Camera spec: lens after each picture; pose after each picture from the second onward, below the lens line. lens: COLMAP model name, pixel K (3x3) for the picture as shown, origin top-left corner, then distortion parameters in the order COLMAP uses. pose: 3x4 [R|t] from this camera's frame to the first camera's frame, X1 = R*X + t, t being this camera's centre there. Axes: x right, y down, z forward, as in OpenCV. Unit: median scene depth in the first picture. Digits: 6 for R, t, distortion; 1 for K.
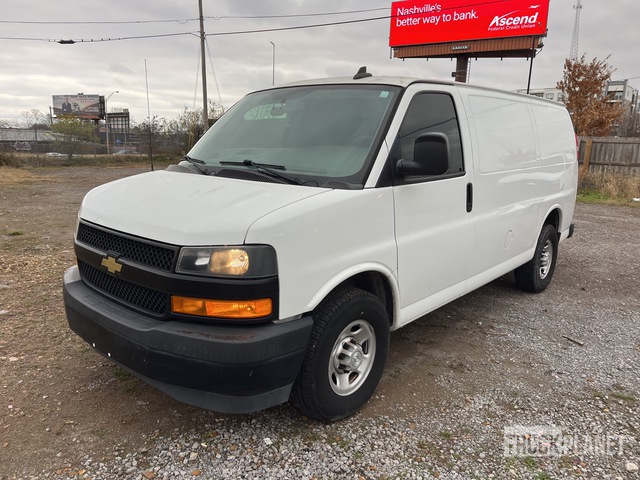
lens RADIAL K [[471.6, 0, 320.0], [0, 471.6, 240.0], [0, 0, 1]] dist [0.001045, -0.000261]
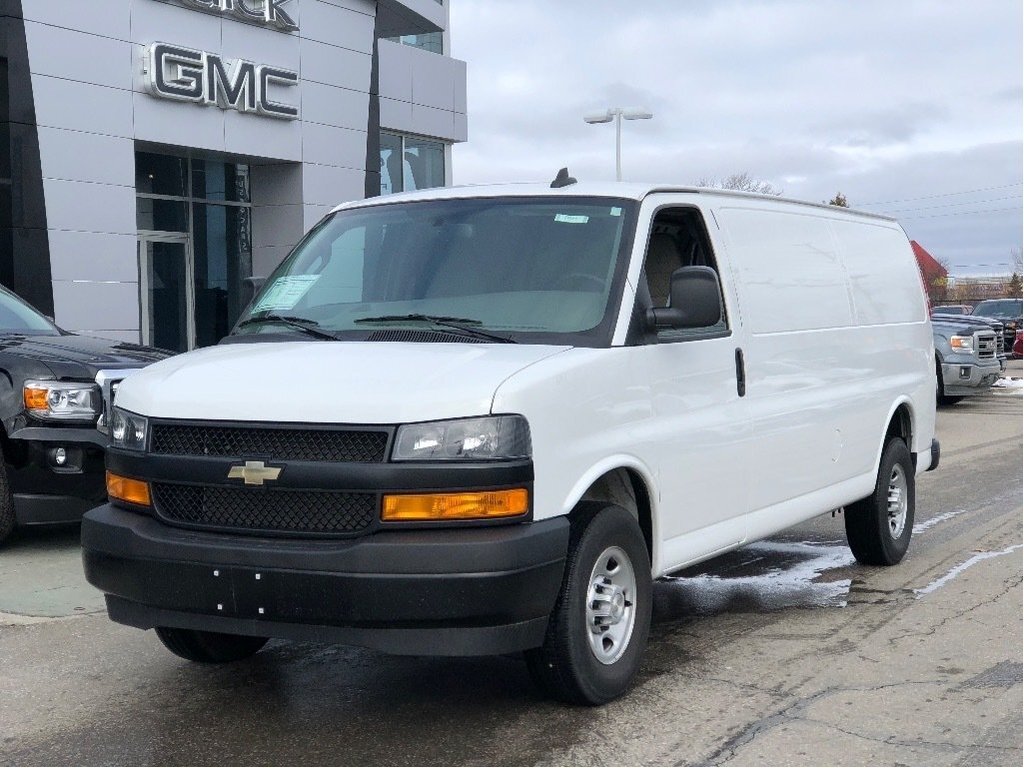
lens RADIAL K [[1506.7, 0, 512.4], [0, 1506.7, 302.0], [0, 0, 1]] dist [0.143991, -0.007320]
pose [[0.979790, -0.028232, 0.198027, -0.480099], [0.067953, 0.978092, -0.196772, 0.248725], [-0.188133, 0.206251, 0.960243, -1.096603]]
